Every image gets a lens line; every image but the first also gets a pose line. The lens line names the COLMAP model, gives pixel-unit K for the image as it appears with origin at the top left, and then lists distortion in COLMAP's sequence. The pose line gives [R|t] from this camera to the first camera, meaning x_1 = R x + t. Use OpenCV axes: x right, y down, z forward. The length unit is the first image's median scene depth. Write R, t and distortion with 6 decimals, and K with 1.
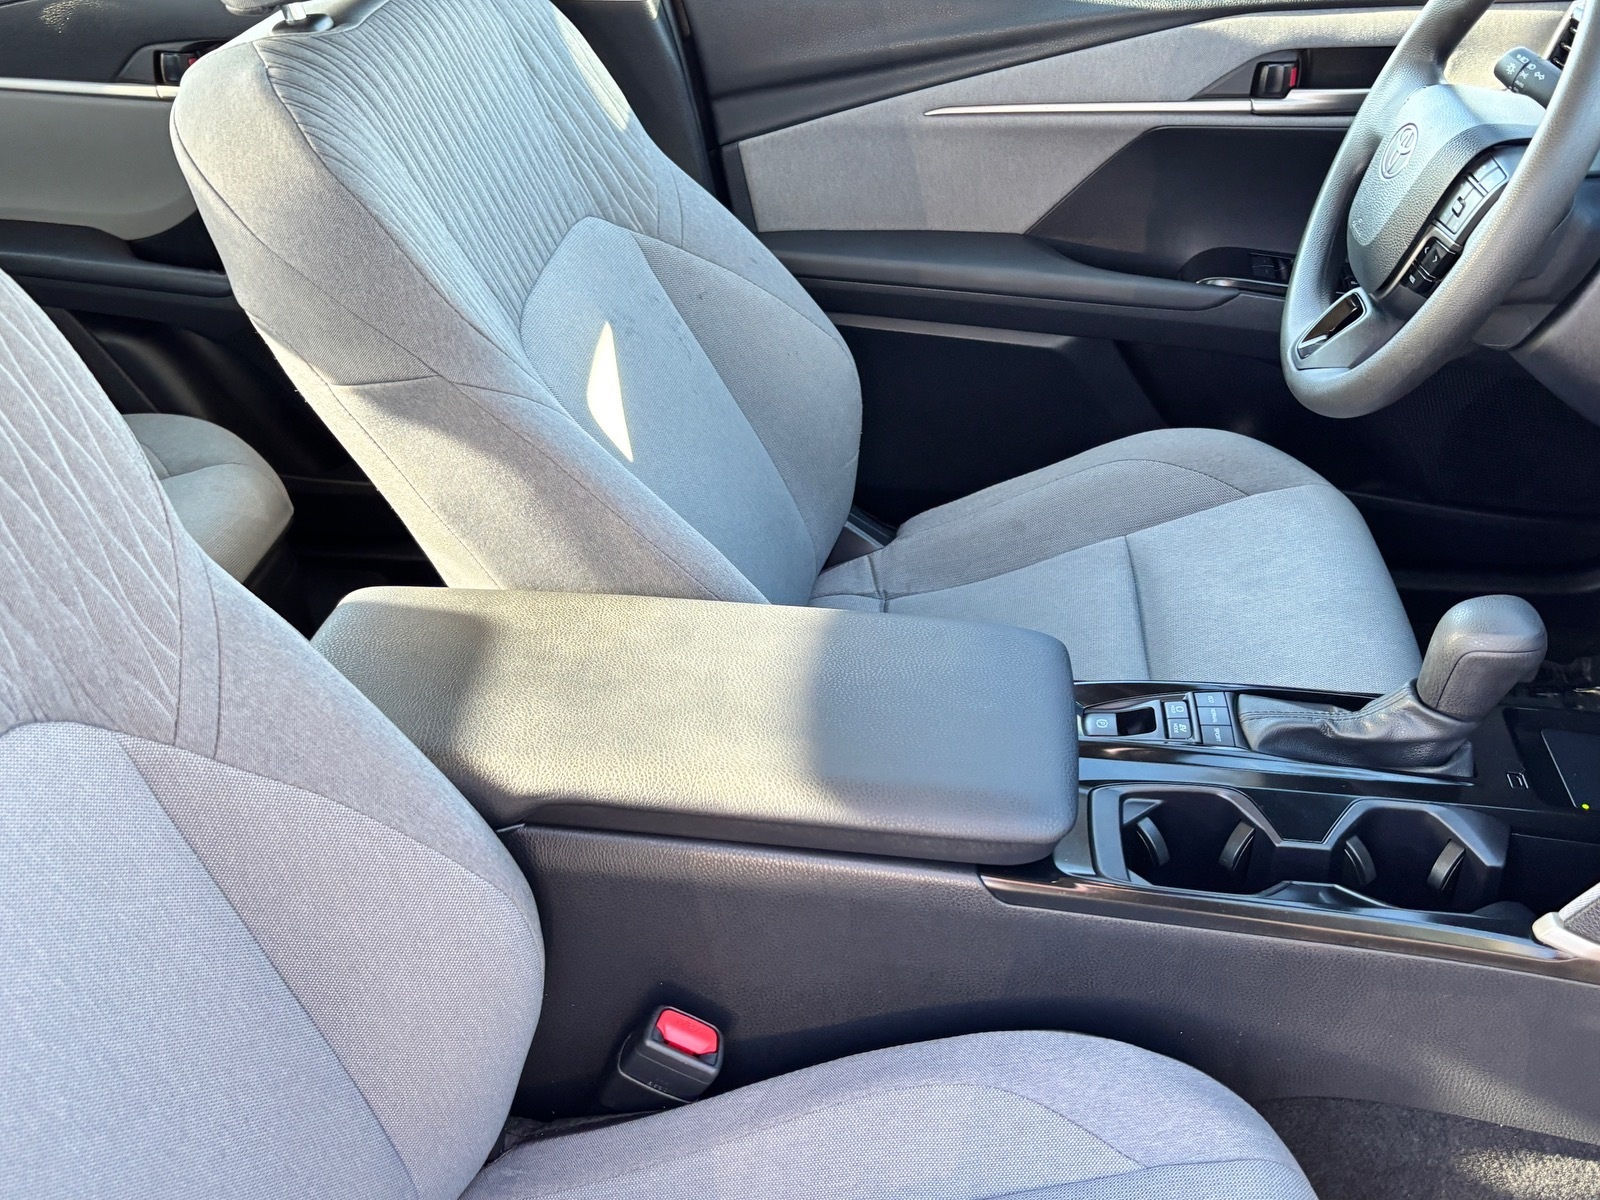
lens RADIAL K [[1637.3, 0, 798.4], [0, 1637.3, 613.7], [0, 0, 1]] dist [0.033221, 0.000000]
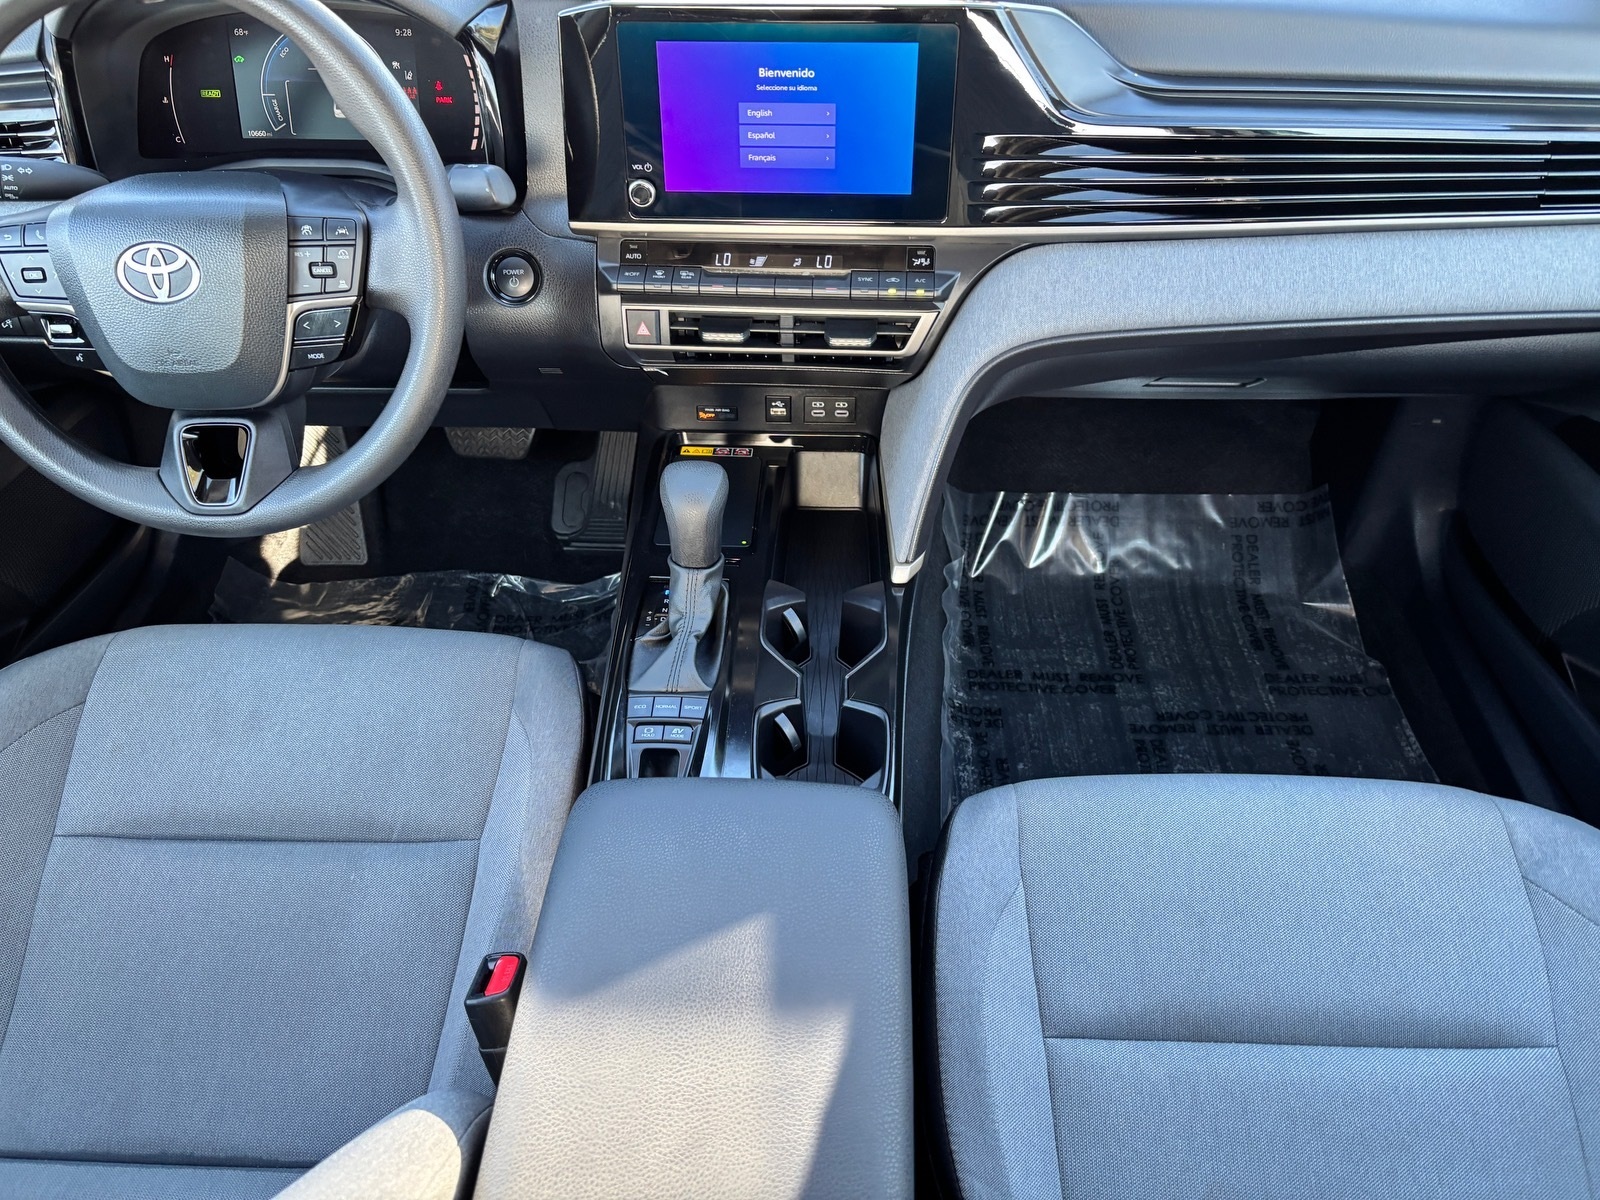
lens RADIAL K [[1224.8, 0, 788.9], [0, 1224.8, 616.2], [0, 0, 1]] dist [0.036767, -0.045208]
pose [[-0.054837, -0.665310, 0.744551, -0.319445], [0.552419, 0.600941, 0.577670, -0.395215], [-0.831761, 0.442981, 0.334576, 0.598675]]
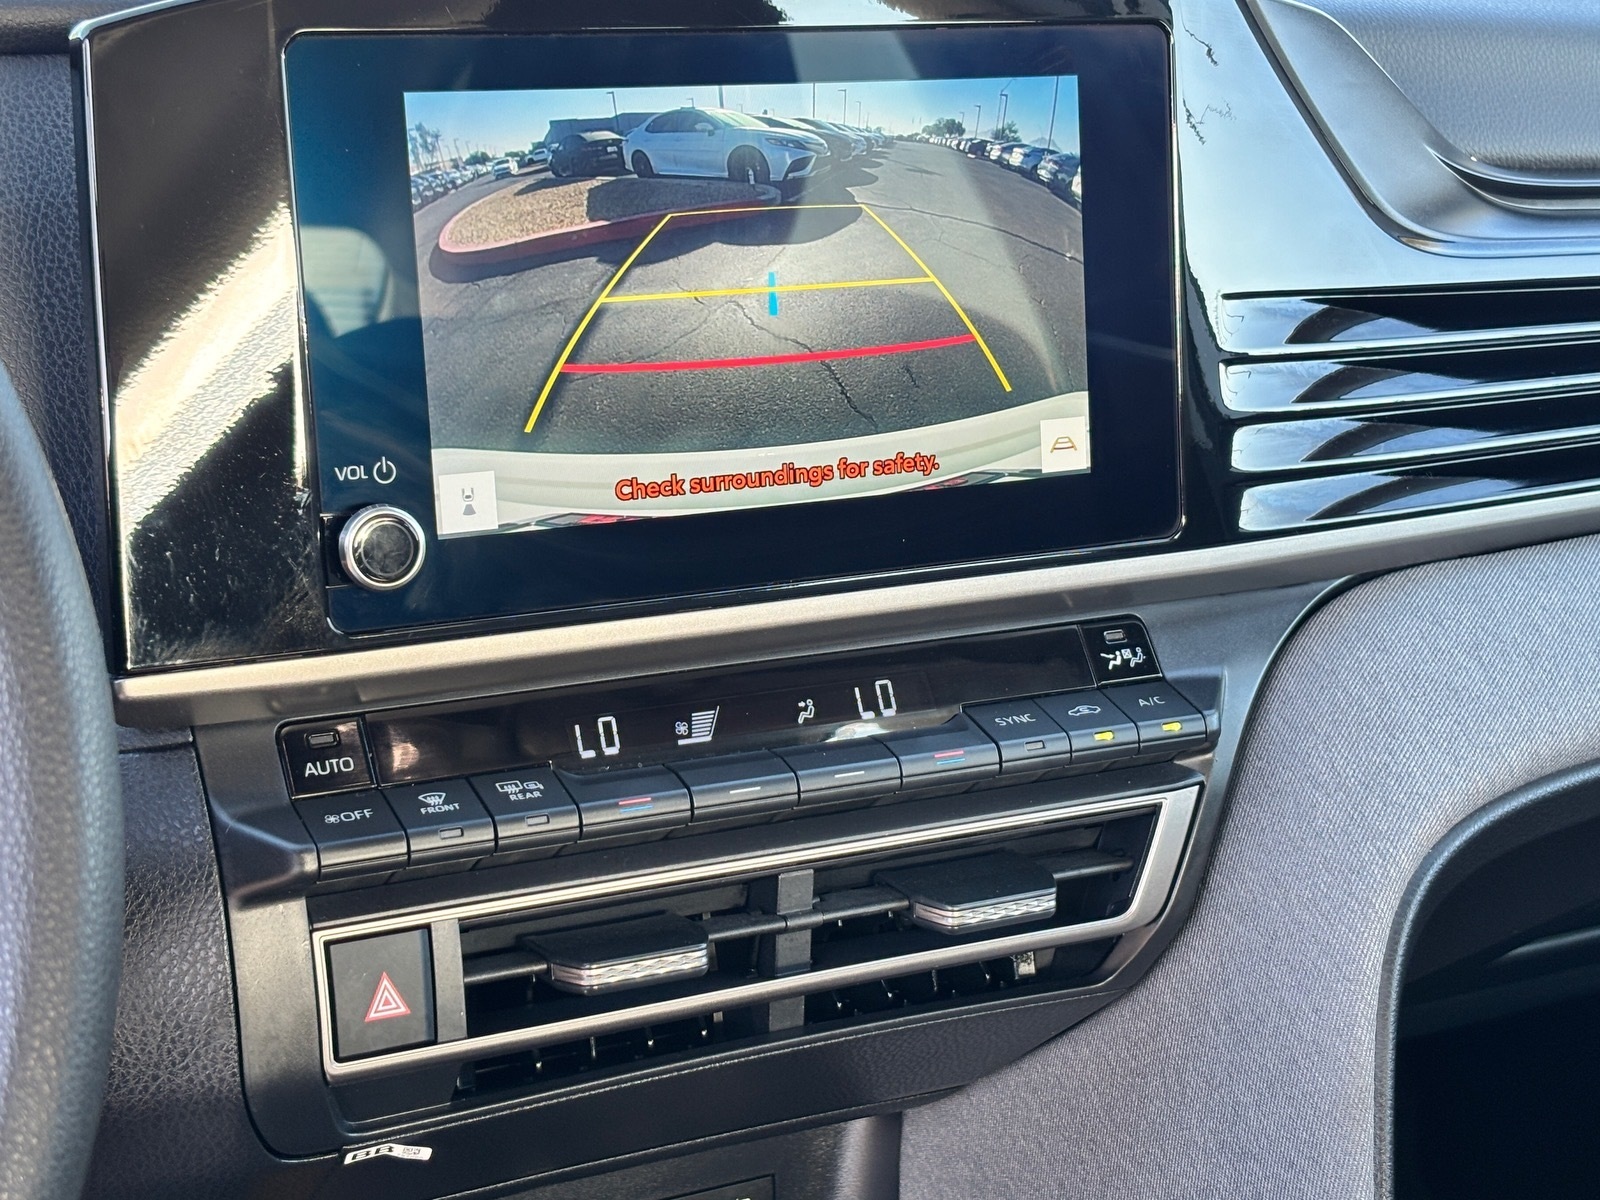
lens RADIAL K [[2742.4, 0, 787.8], [0, 2742.4, 600.4], [0, 0, 1]] dist [0.165725, 0.000000]
pose [[-0.562778, -0.202814, 0.801341, -0.008624], [0.443154, 0.744317, 0.499607, -0.382494], [-0.697779, 0.636285, -0.329008, 0.977997]]
